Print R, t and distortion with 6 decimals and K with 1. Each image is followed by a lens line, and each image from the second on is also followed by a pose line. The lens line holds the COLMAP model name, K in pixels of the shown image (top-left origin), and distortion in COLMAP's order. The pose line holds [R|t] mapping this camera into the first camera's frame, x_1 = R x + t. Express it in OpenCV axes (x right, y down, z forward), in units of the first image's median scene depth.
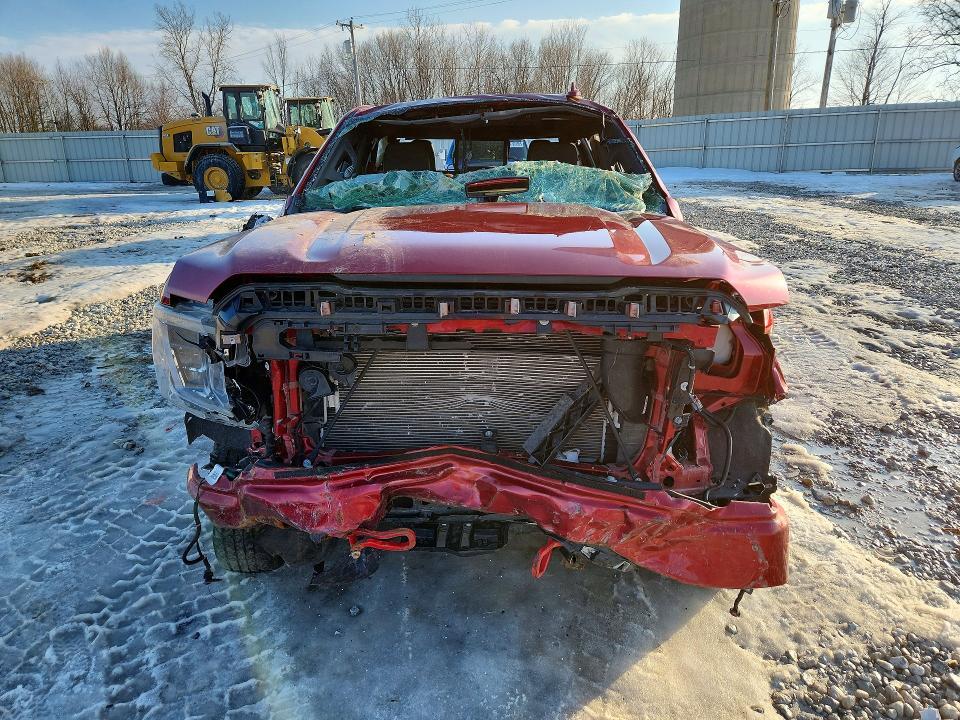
lens RADIAL K [[668.5, 0, 480.0], [0, 668.5, 360.0], [0, 0, 1]] dist [0.017102, -0.003728]
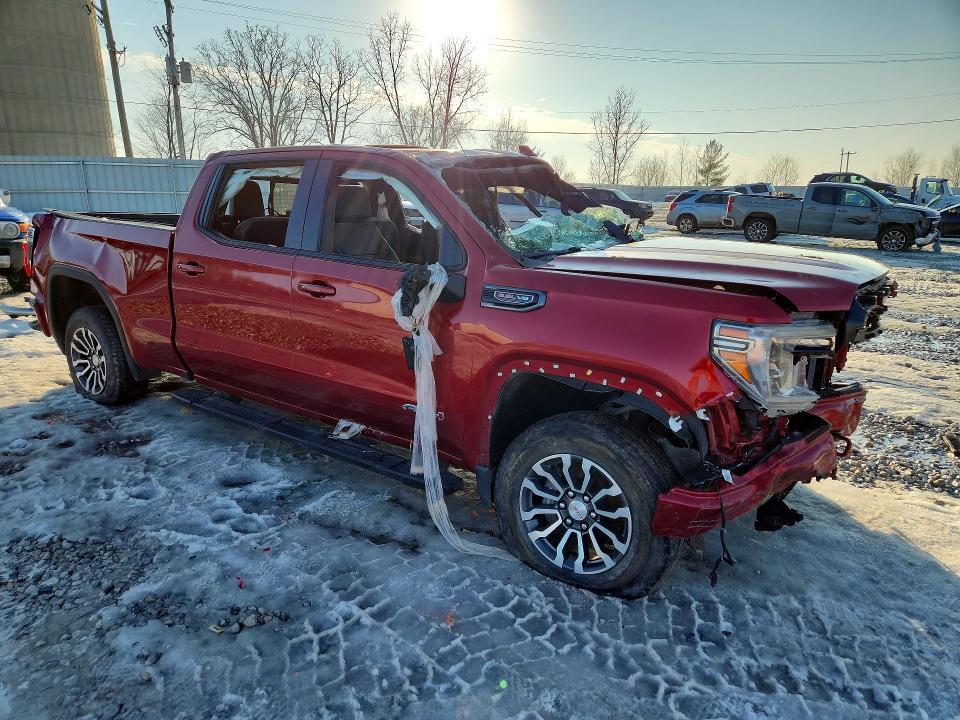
lens RADIAL K [[668.5, 0, 480.0], [0, 668.5, 360.0], [0, 0, 1]] dist [0.017102, -0.003728]
pose [[0.538832, -0.180396, 0.822871, -0.998486], [0.234053, 0.970403, 0.059477, -0.119341], [-0.809246, 0.160548, 0.565106, 0.443151]]
